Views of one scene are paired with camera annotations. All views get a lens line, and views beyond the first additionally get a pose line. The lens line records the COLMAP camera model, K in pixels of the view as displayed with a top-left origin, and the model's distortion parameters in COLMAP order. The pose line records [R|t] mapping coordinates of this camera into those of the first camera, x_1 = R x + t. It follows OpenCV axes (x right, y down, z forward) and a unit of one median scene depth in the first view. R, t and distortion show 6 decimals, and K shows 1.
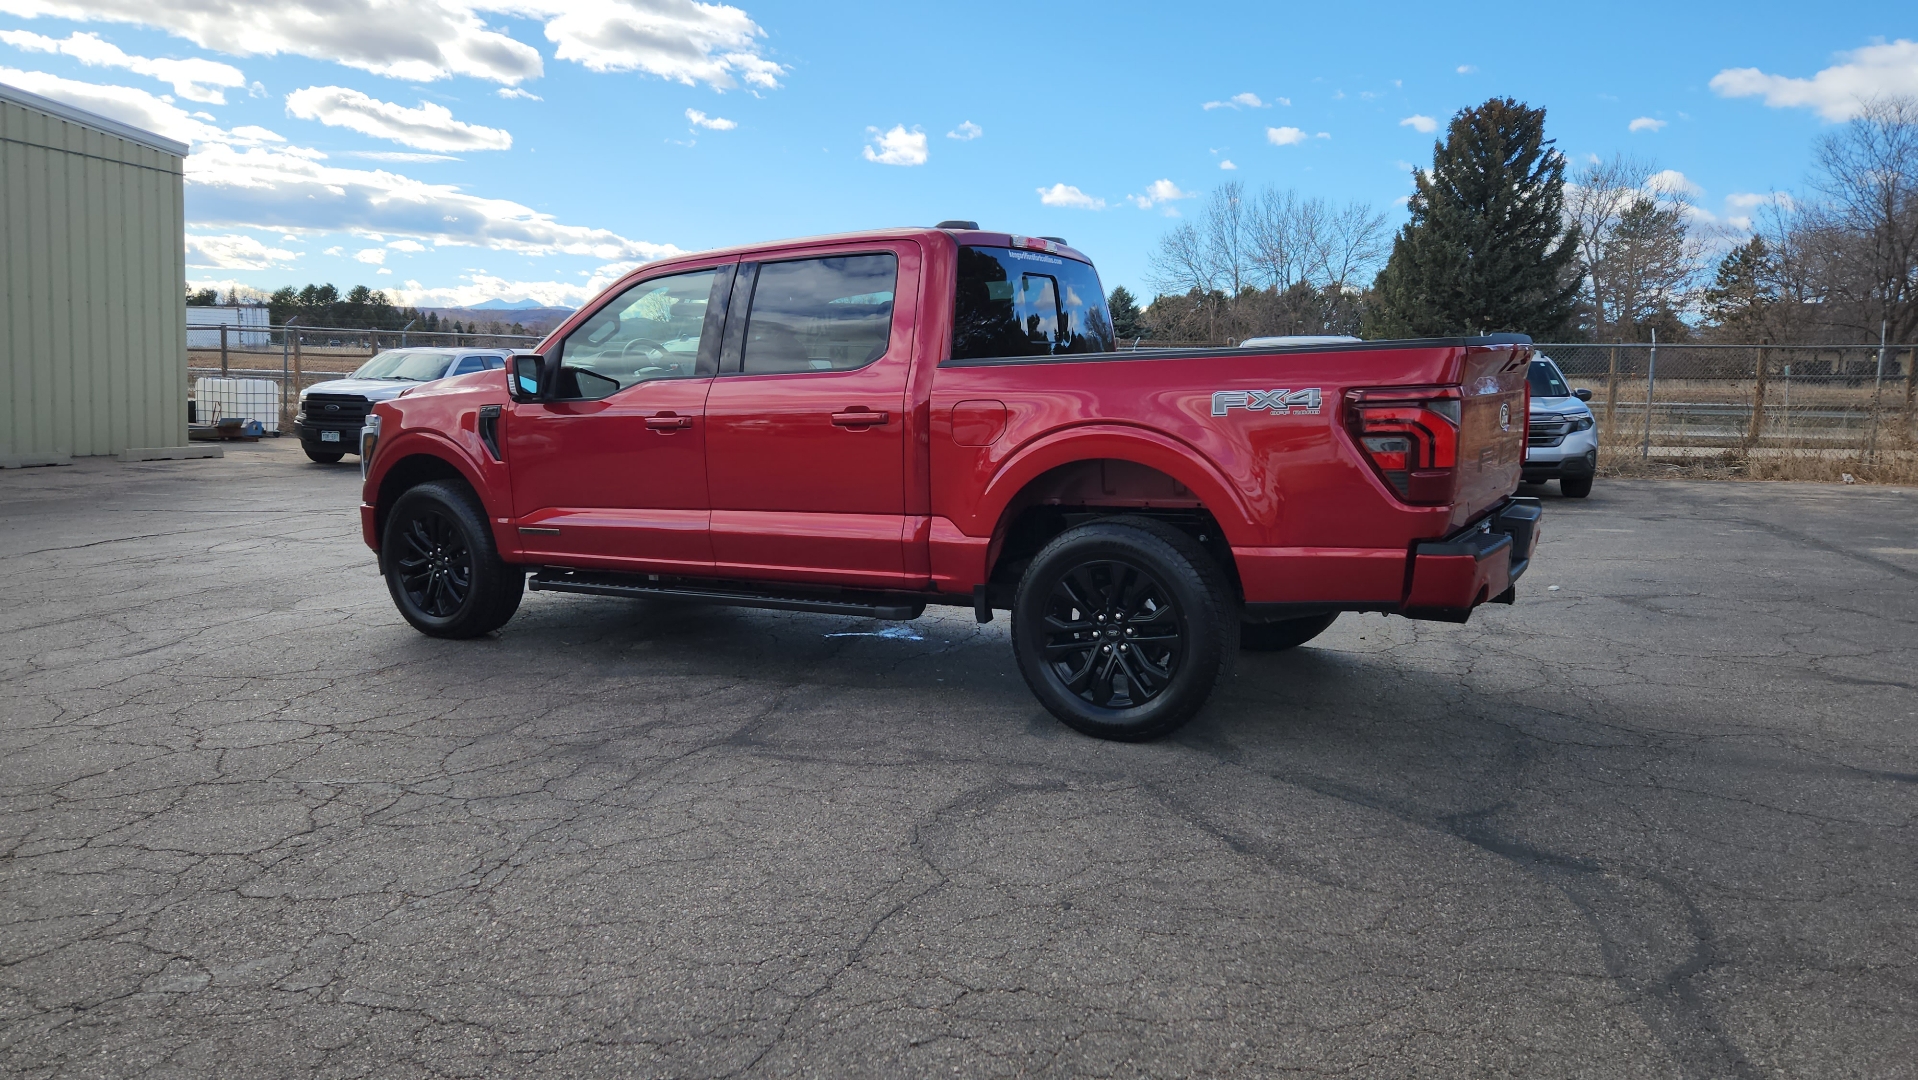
lens RADIAL K [[1280.7, 0, 926.3], [0, 1280.7, 539.0], [0, 0, 1]] dist [0.077647, -0.058606]
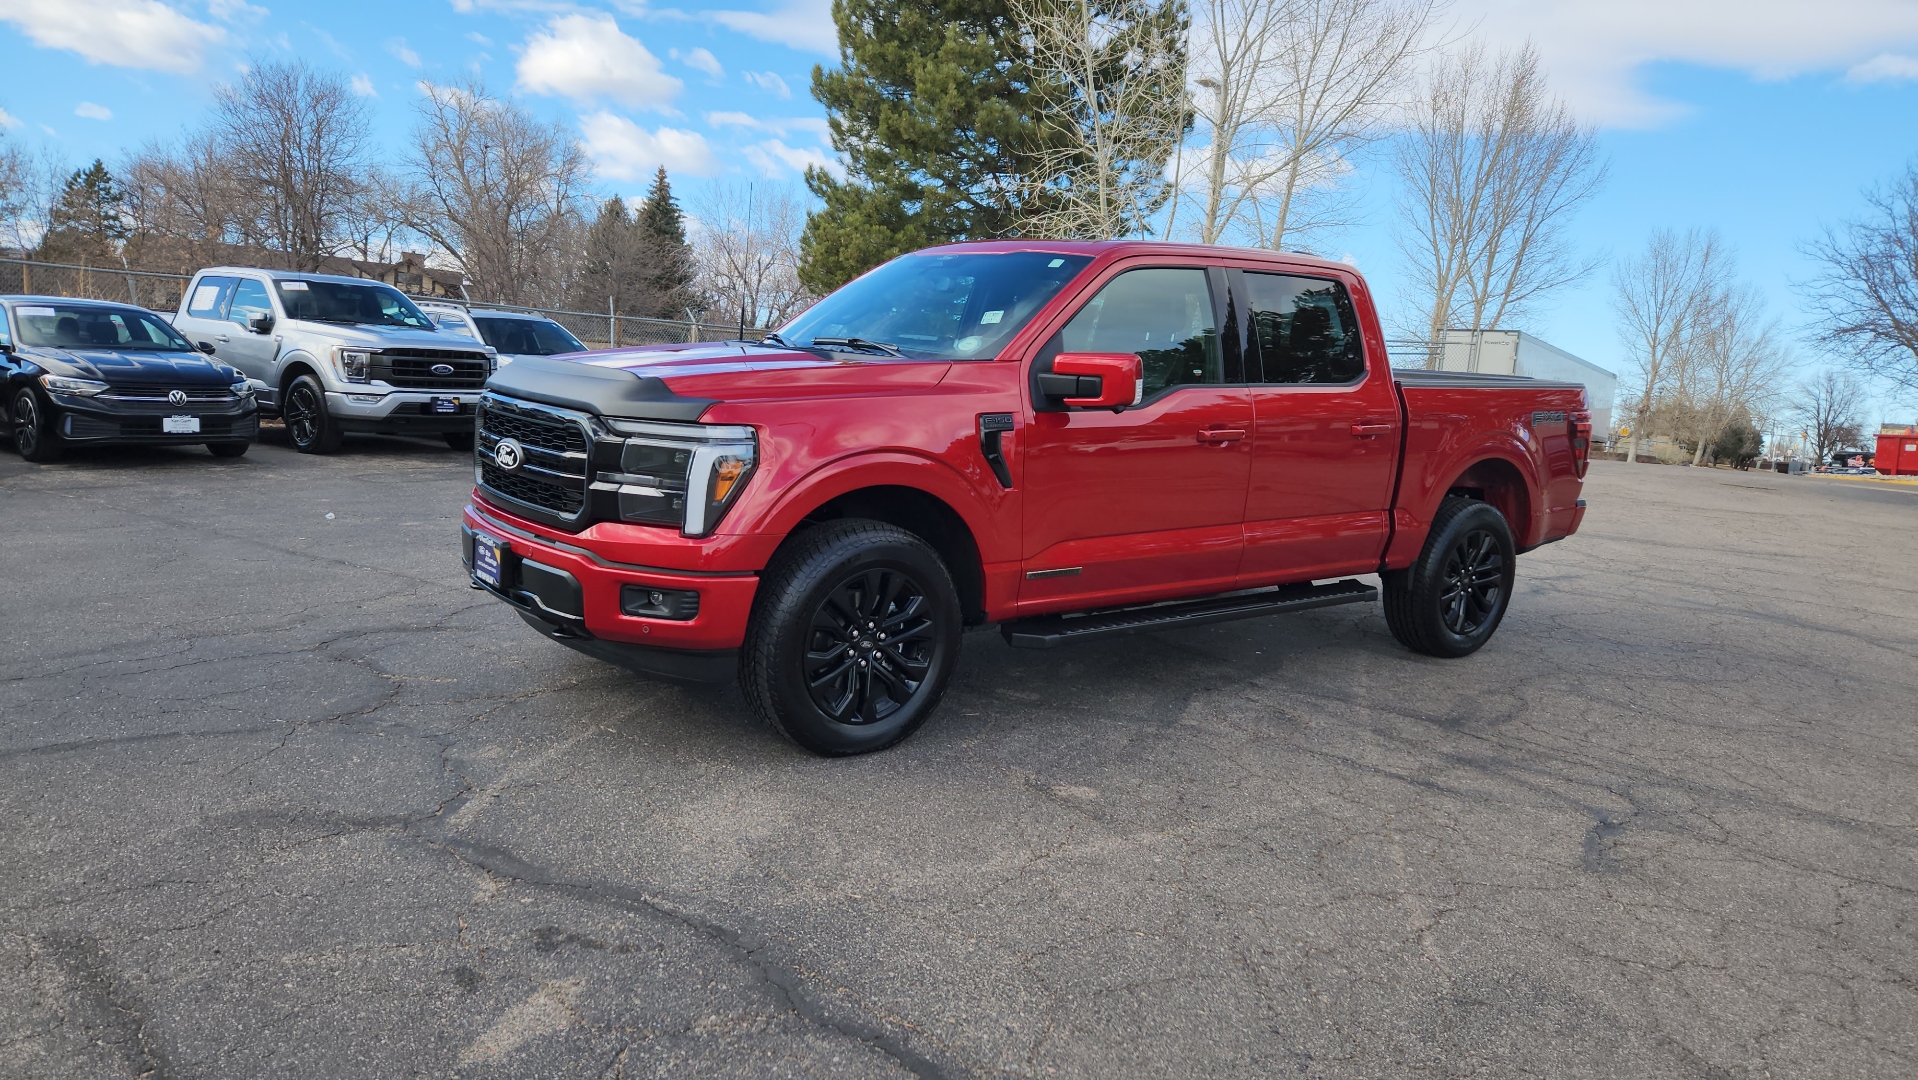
lens RADIAL K [[1255.6, 0, 899.0], [0, 1255.6, 572.7], [0, 0, 1]] dist [0.048799, -0.037437]
pose [[0.377264, -0.134506, 0.916286, -0.957193], [0.051617, 0.990913, 0.124209, -0.098611], [-0.924666, 0.000437, 0.380779, 0.733082]]
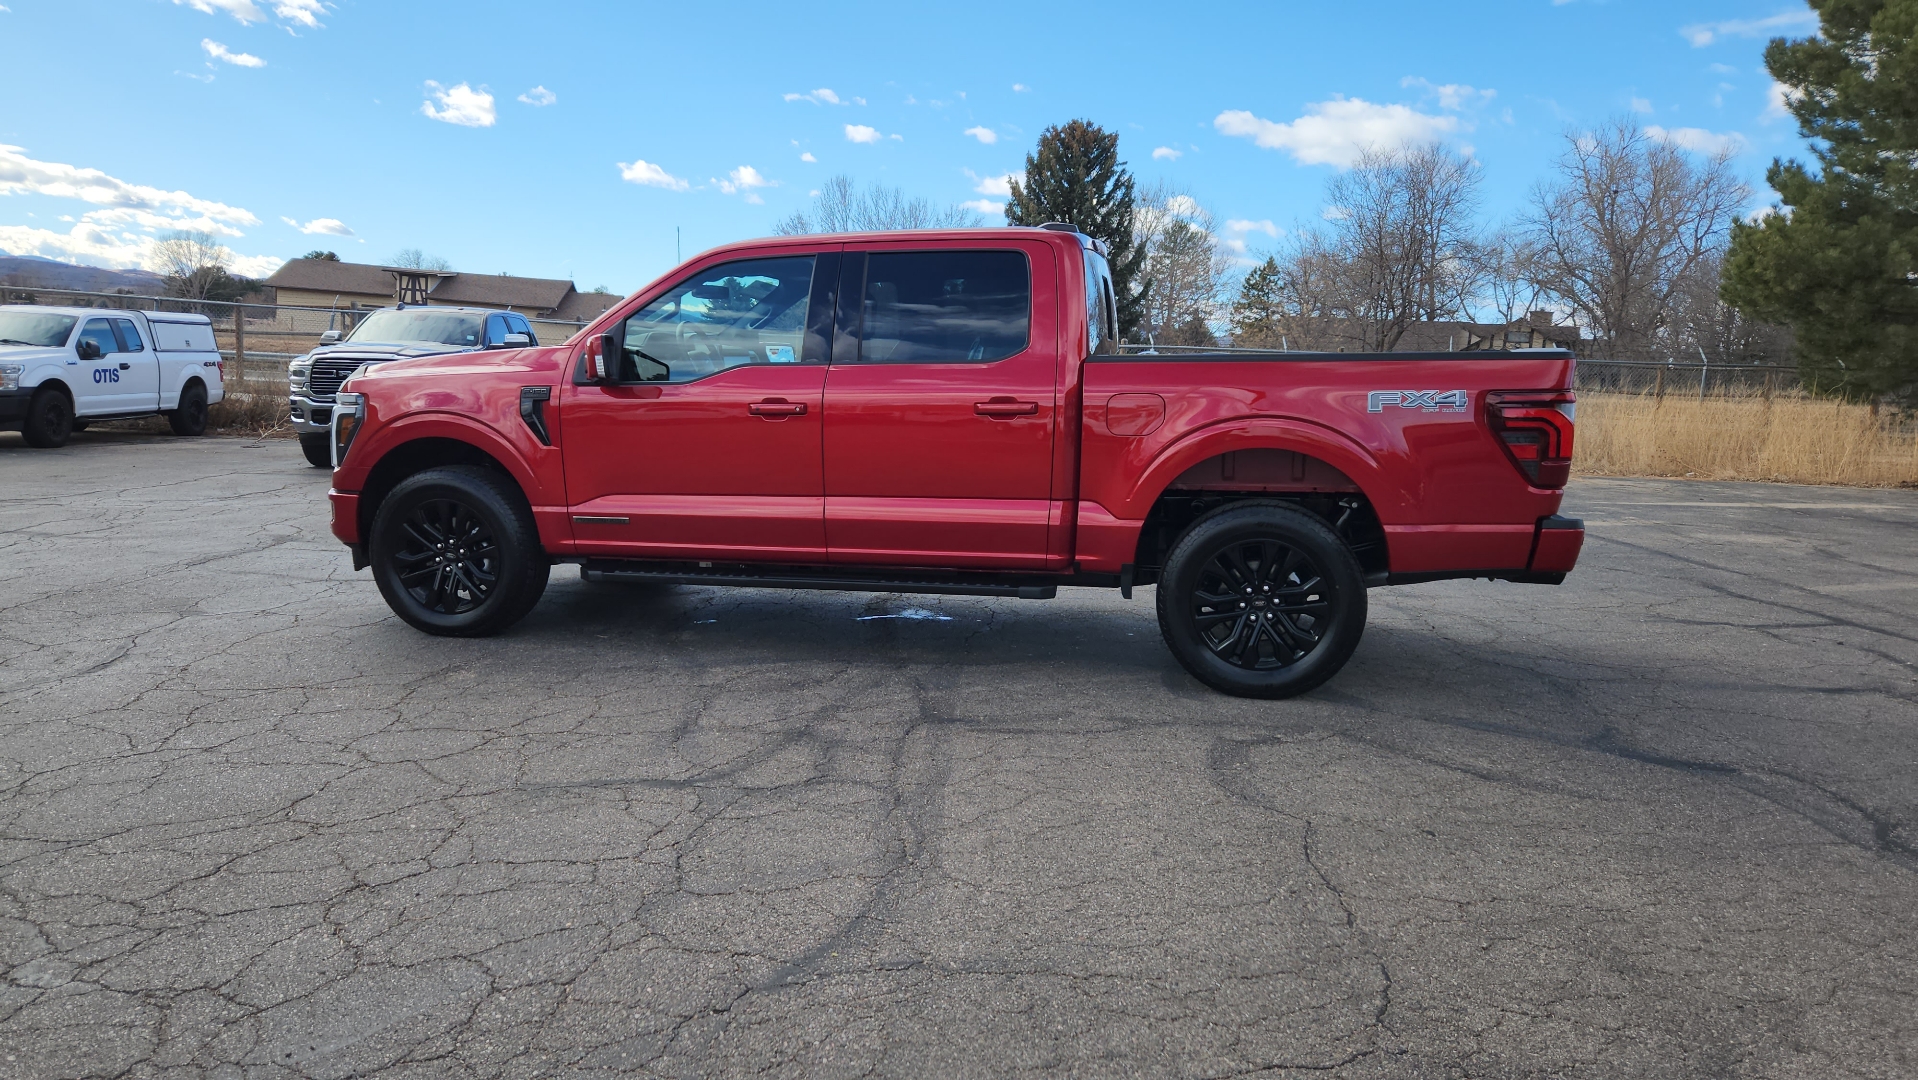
lens RADIAL K [[1270.1, 0, 933.4], [0, 1270.1, 543.4], [0, 0, 1]] dist [0.082664, -0.064370]
pose [[0.947514, -0.018781, 0.319162, -0.337541], [0.013482, 0.999732, 0.018805, -0.003020], [-0.319430, -0.013515, 0.947514, 0.019324]]
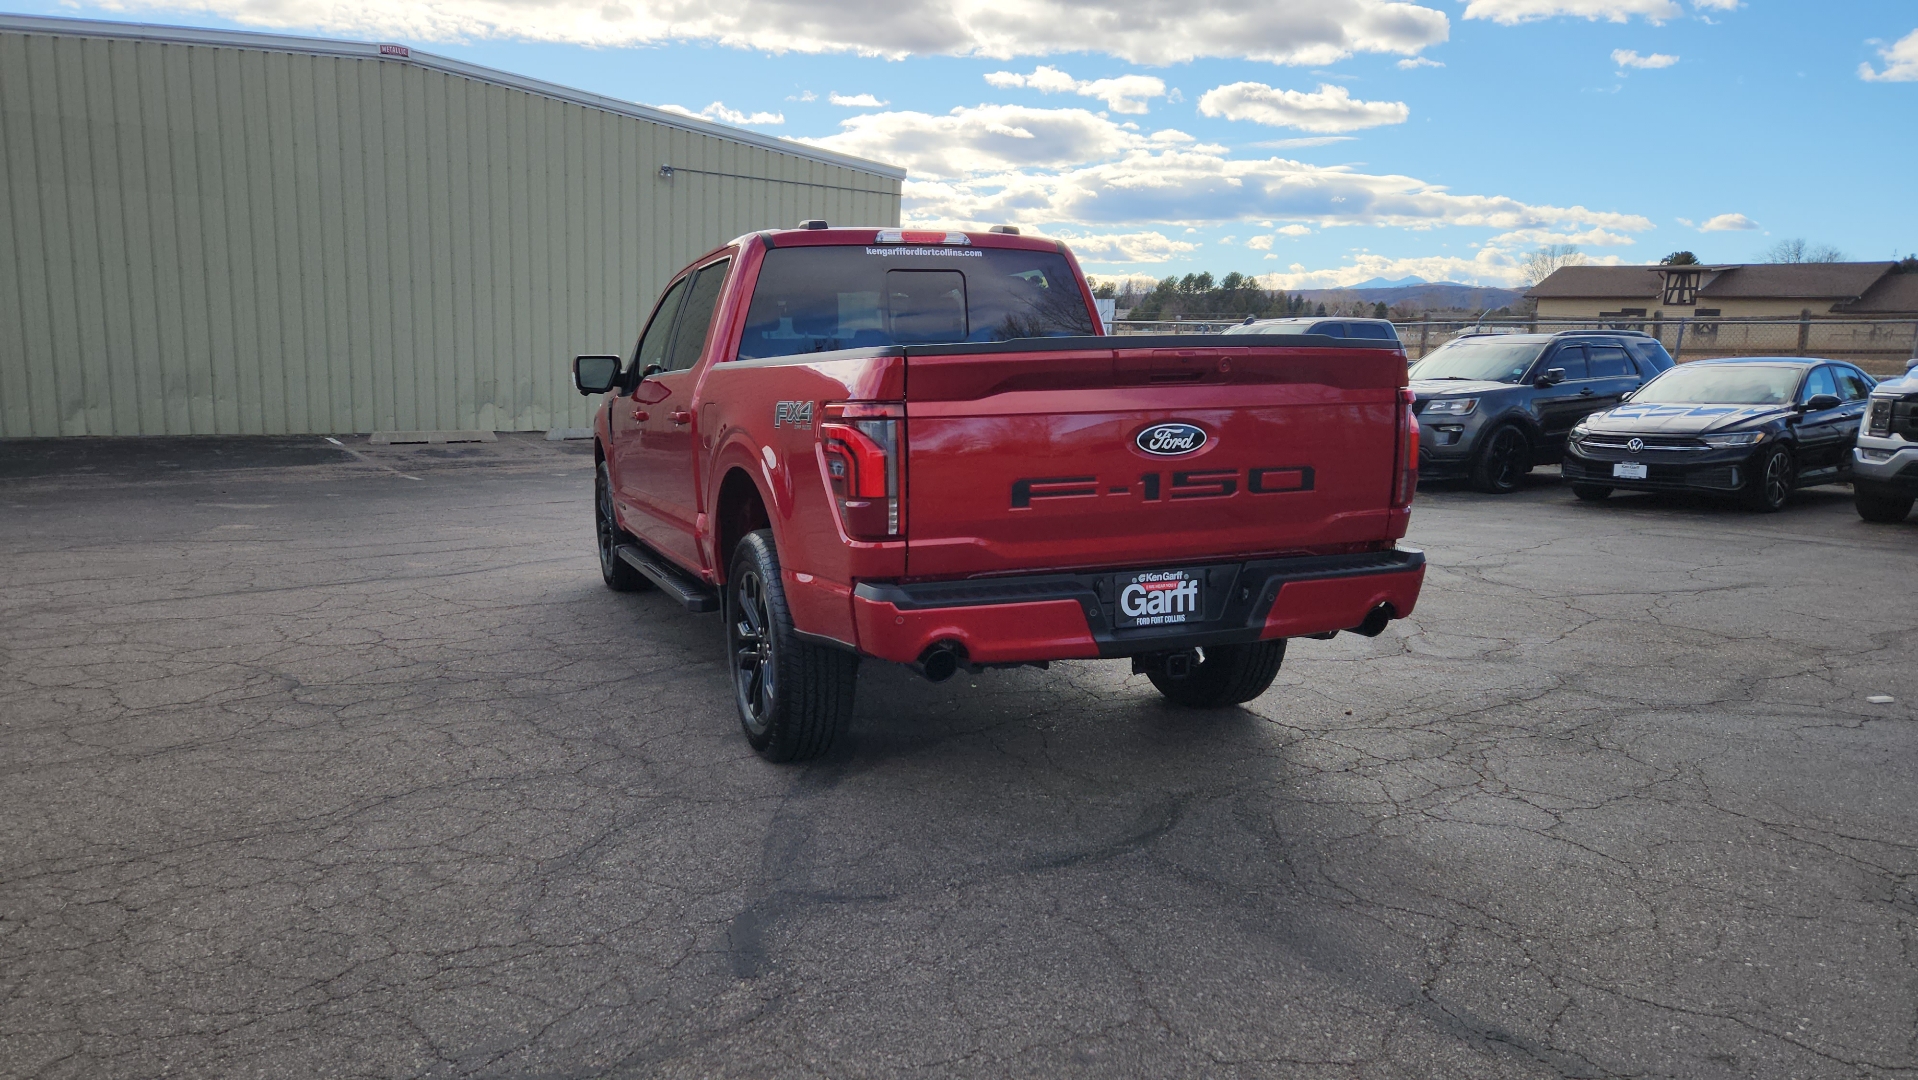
lens RADIAL K [[1293.2, 0, 916.5], [0, 1293.2, 542.3], [0, 0, 1]] dist [0.079479, -0.062173]
pose [[0.795456, 0.086245, -0.599843, 0.570852], [-0.076619, 0.996191, 0.041627, -0.038197], [0.601149, 0.012847, 0.799034, 0.198936]]
